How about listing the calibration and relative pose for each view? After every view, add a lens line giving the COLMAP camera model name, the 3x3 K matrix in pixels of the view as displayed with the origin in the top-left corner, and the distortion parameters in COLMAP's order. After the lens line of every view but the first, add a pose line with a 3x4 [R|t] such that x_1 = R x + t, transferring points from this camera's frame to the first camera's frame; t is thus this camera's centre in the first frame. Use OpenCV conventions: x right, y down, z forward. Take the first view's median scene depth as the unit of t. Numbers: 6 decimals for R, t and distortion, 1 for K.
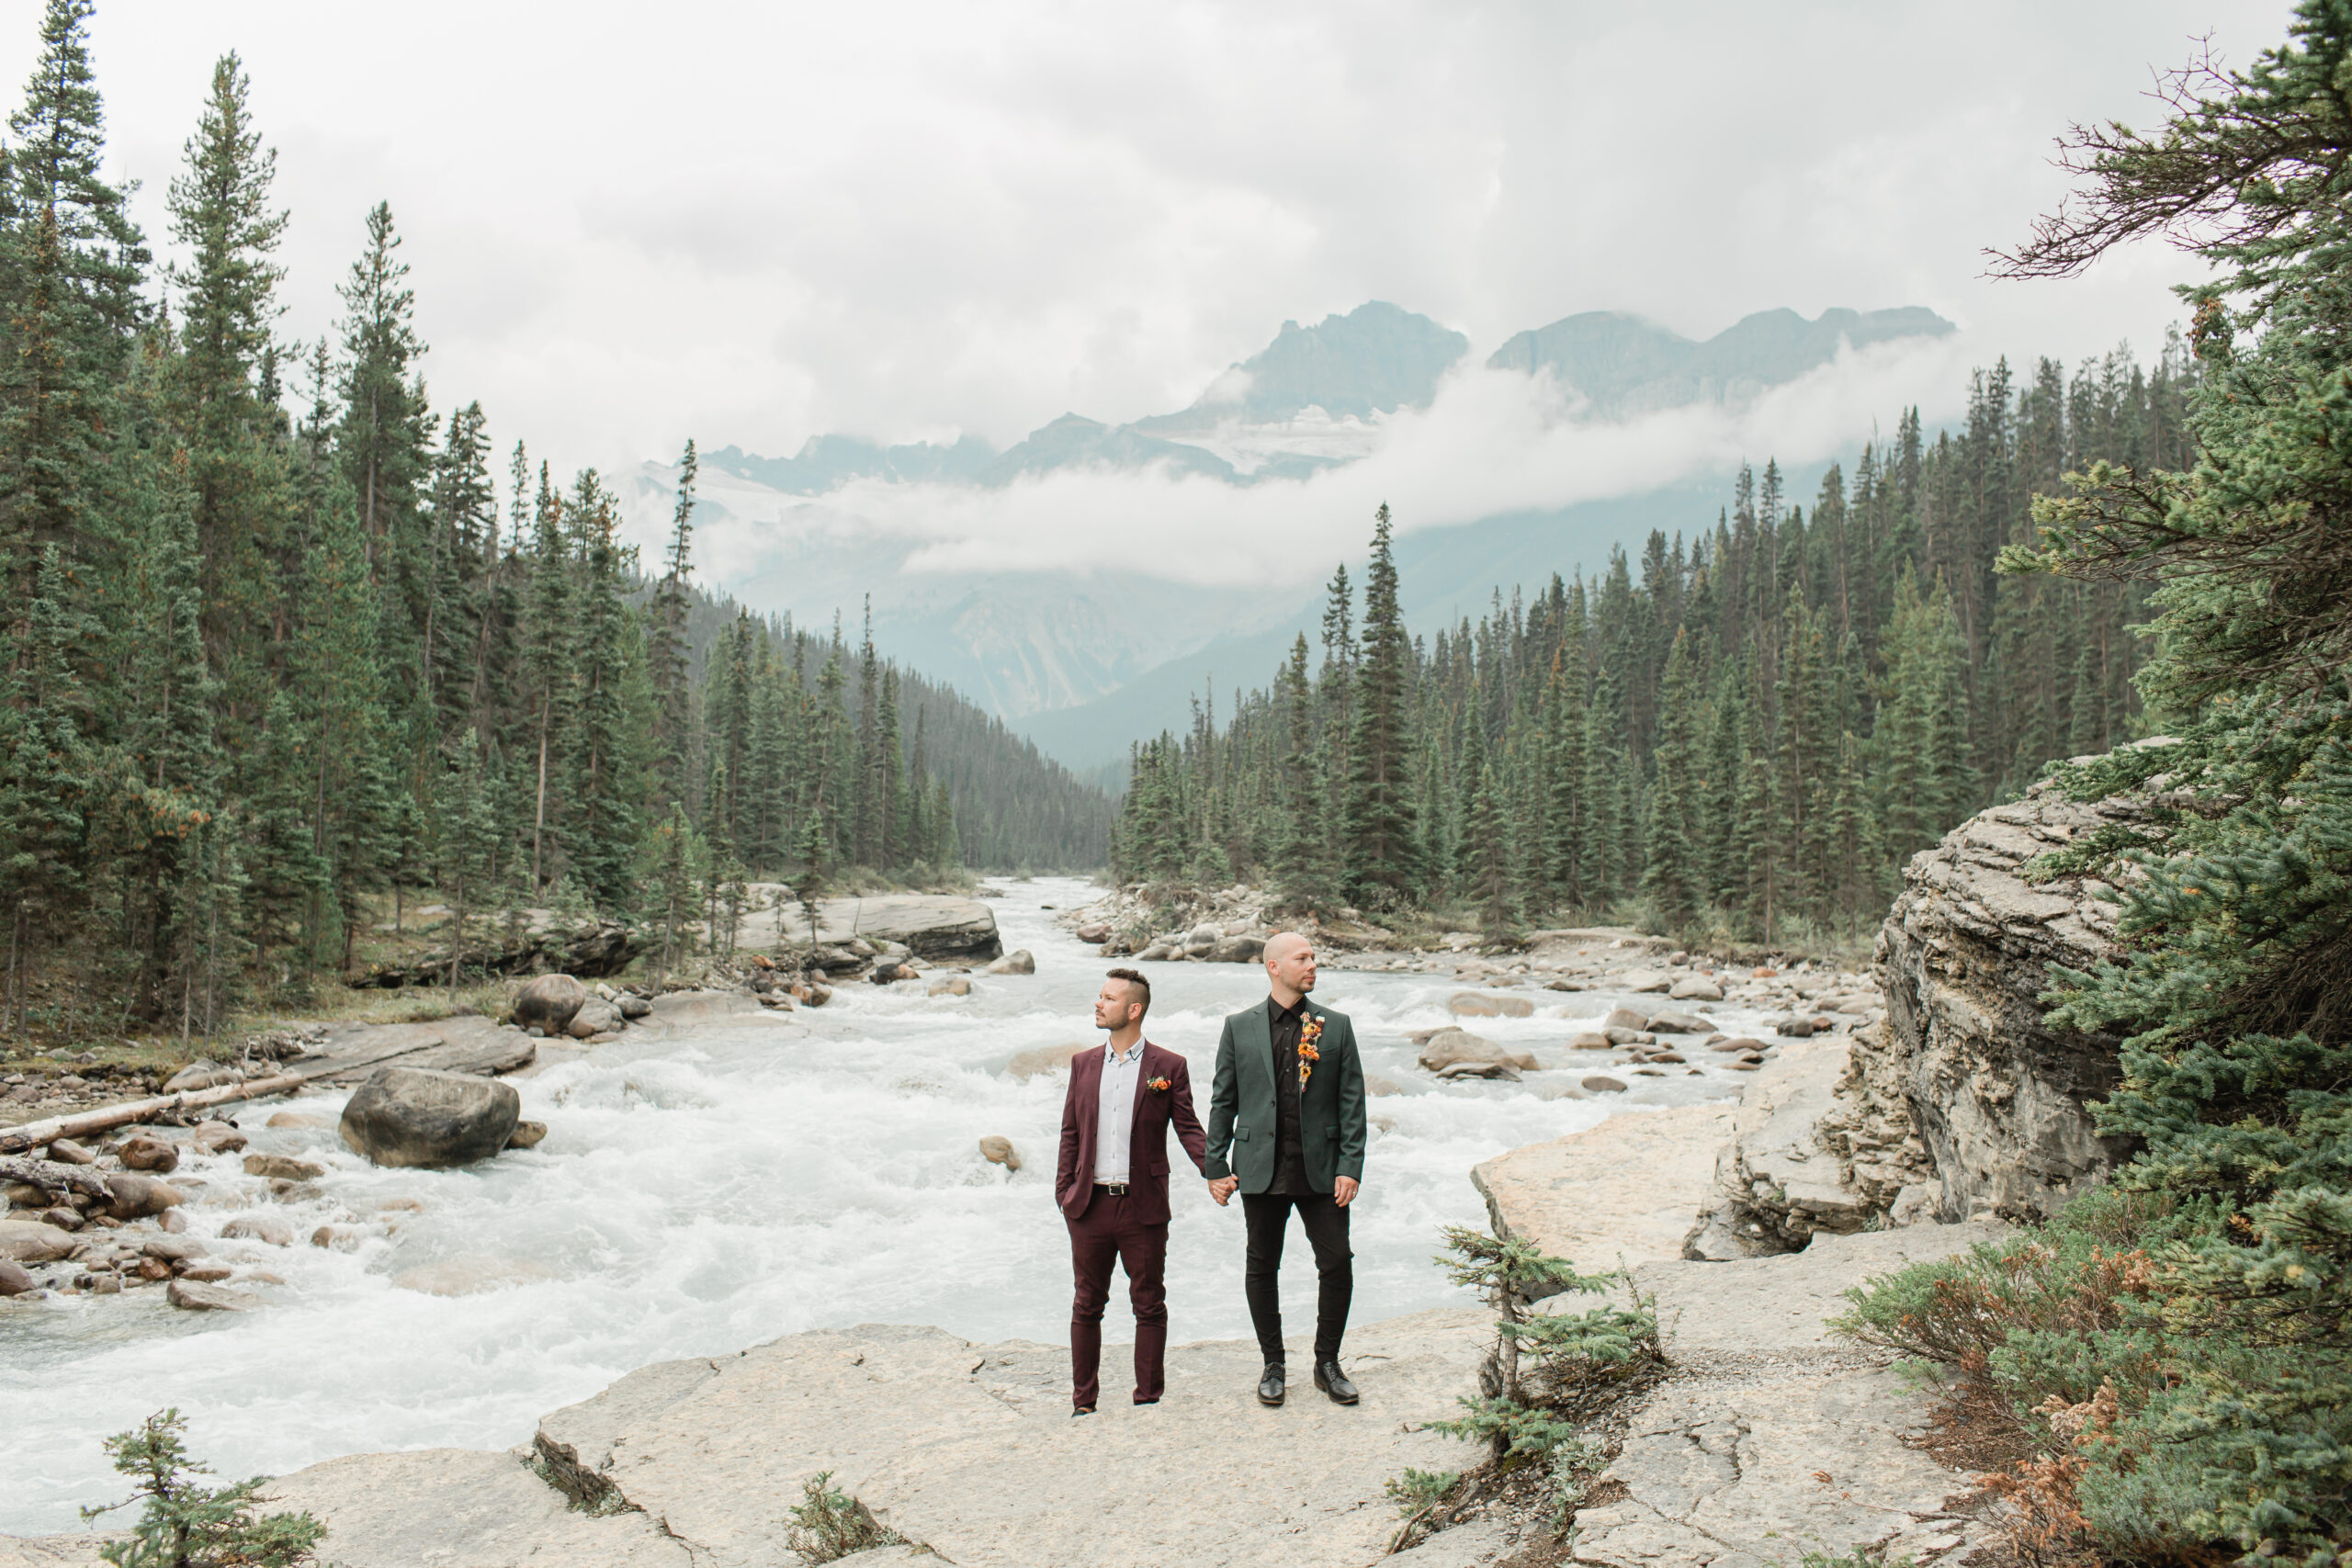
lens RADIAL K [[2281.4, 0, 1176.0], [0, 2281.4, 784.0], [0, 0, 1]] dist [-0.003198, 0.007328]
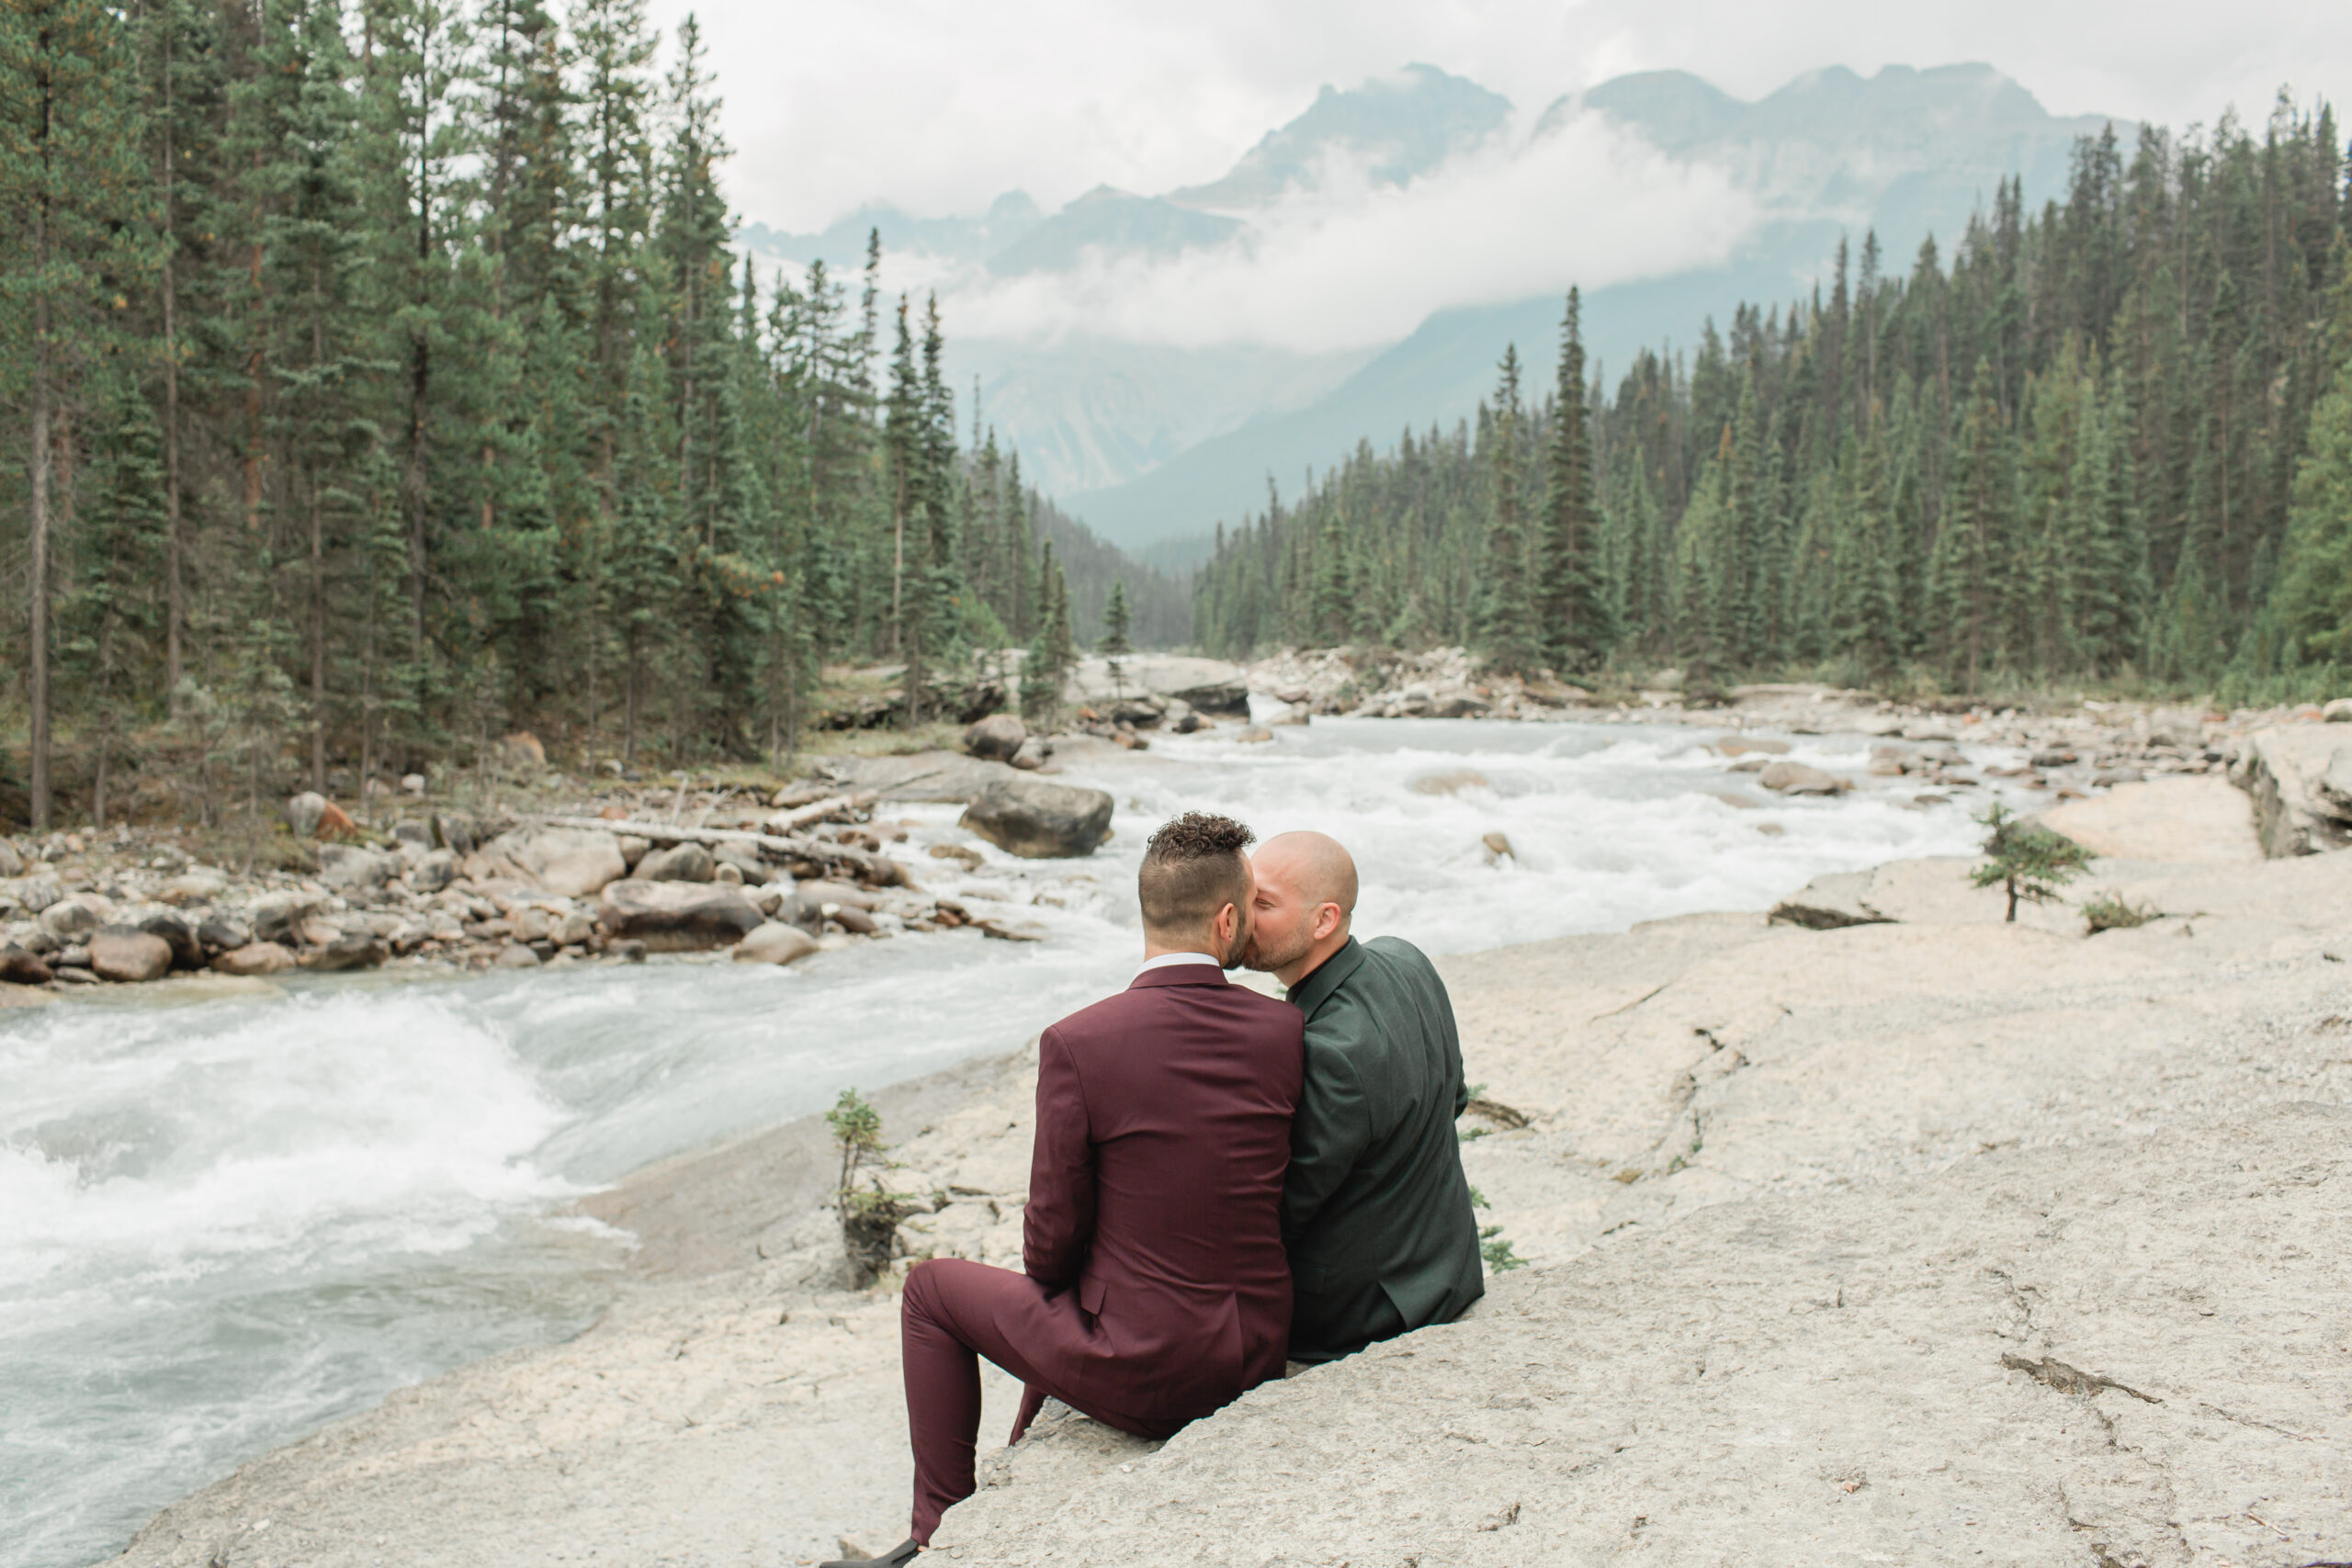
lens RADIAL K [[2281.4, 0, 1176.0], [0, 2281.4, 784.0], [0, 0, 1]] dist [-0.003198, 0.007328]
pose [[0.999823, -0.007072, -0.017406, -0.086892], [0.008713, 0.995333, 0.096102, 0.003861], [0.016645, -0.096237, 0.995219, -0.082355]]
